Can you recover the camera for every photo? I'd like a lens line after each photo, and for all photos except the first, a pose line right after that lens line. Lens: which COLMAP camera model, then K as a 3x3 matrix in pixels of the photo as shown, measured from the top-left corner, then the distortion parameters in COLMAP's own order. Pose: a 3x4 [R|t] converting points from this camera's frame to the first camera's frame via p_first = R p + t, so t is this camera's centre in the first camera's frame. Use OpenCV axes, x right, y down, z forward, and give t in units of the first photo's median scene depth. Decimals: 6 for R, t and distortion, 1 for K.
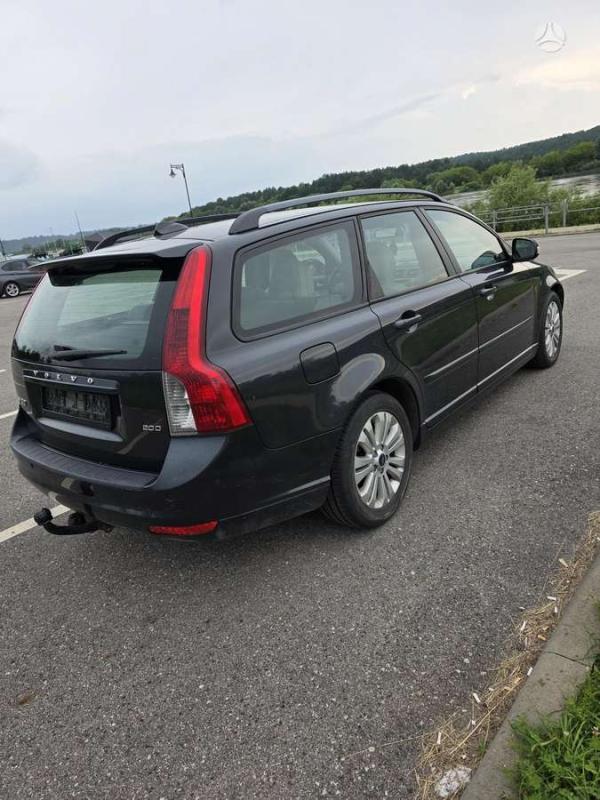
lens RADIAL K [[542.2, 0, 300.0], [0, 542.2, 400.0], [0, 0, 1]] dist [0.010144, 0.000136]
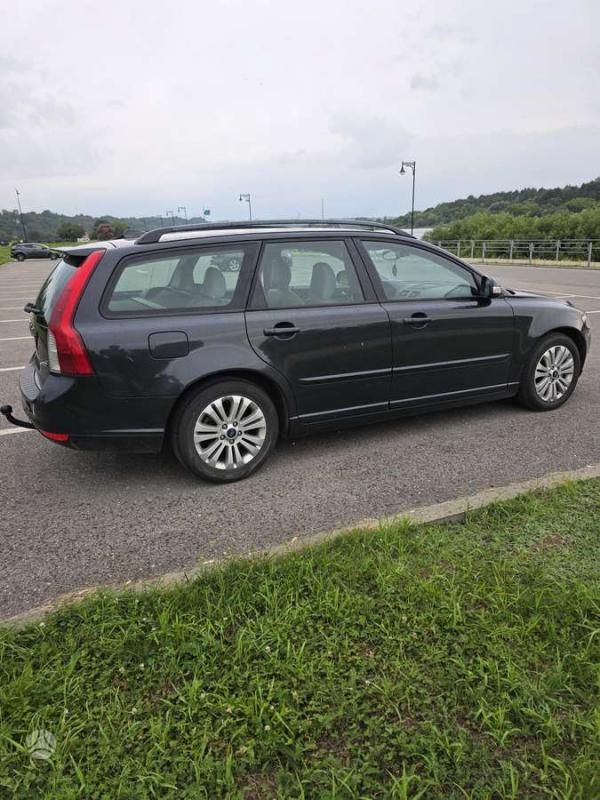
lens RADIAL K [[542.2, 0, 300.0], [0, 542.2, 400.0], [0, 0, 1]] dist [0.010144, 0.000136]
pose [[0.902338, 0.214029, -0.374136, 0.451782], [-0.209920, 0.976322, 0.052235, -0.039112], [0.376457, 0.031405, 0.925902, -0.073064]]
